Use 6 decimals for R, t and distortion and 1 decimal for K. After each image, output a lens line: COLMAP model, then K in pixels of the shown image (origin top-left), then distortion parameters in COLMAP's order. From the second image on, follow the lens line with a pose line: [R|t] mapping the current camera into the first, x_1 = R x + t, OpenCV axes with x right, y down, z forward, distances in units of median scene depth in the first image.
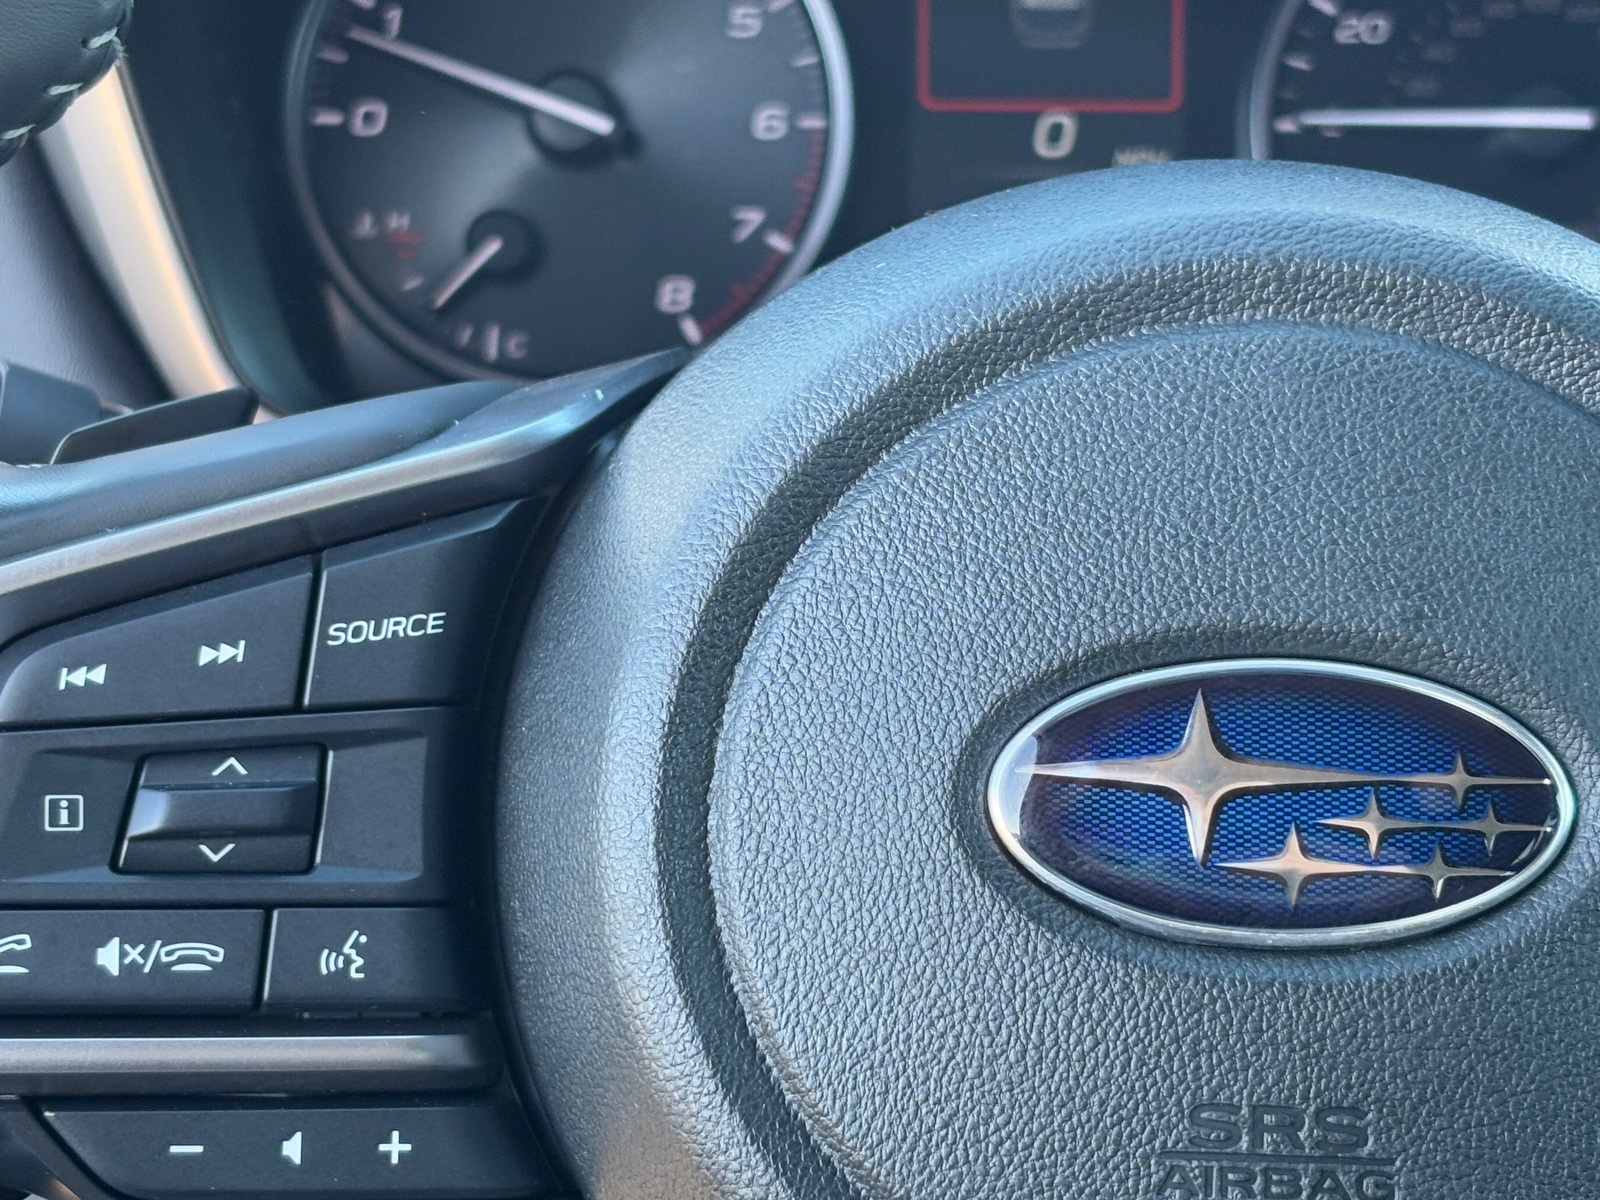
lens RADIAL K [[3584.7, 0, 793.0], [0, 3584.7, 606.4], [0, 0, 1]] dist [0.244030, -1.224075]
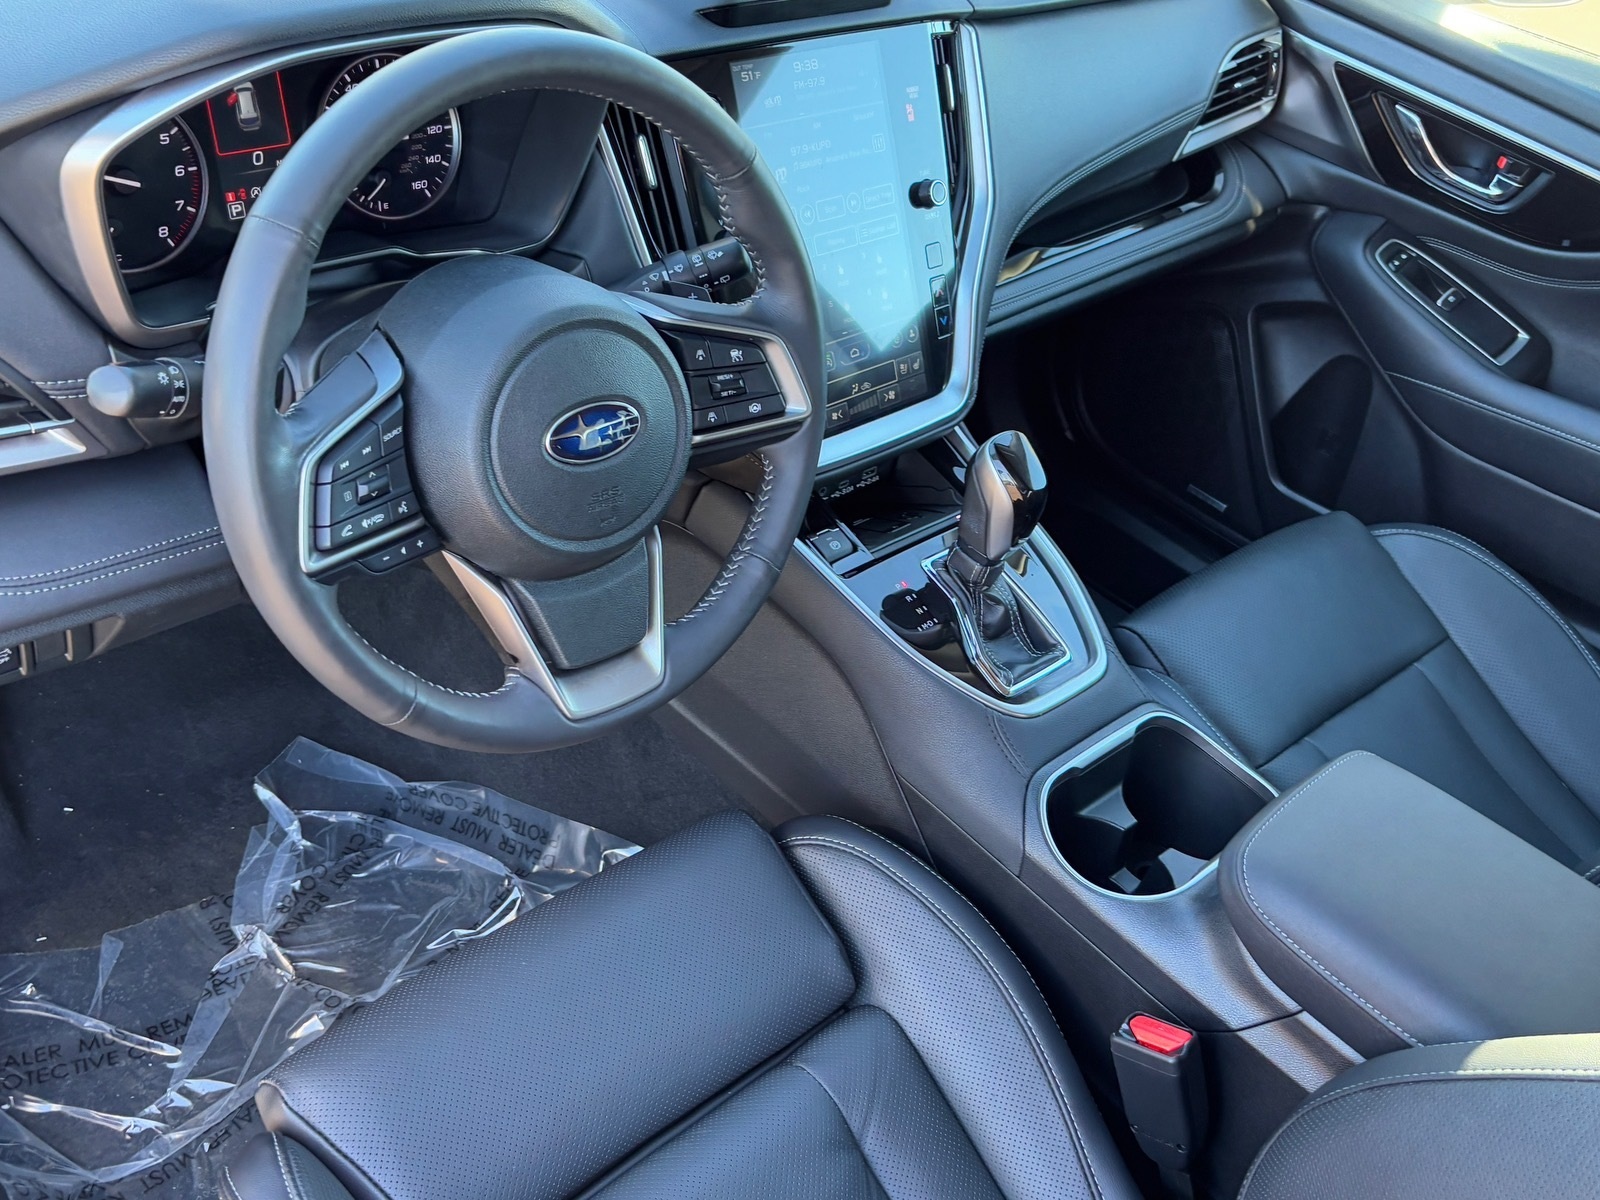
lens RADIAL K [[1584.8, 0, 772.7], [0, 1584.8, 630.9], [0, 0, 1]] dist [0.060801, -0.129223]
pose [[0.723762, -0.333571, 0.604069, -1.093885], [0.054160, 0.900158, 0.432182, -0.626445], [-0.687921, -0.280081, 0.669567, -0.717013]]
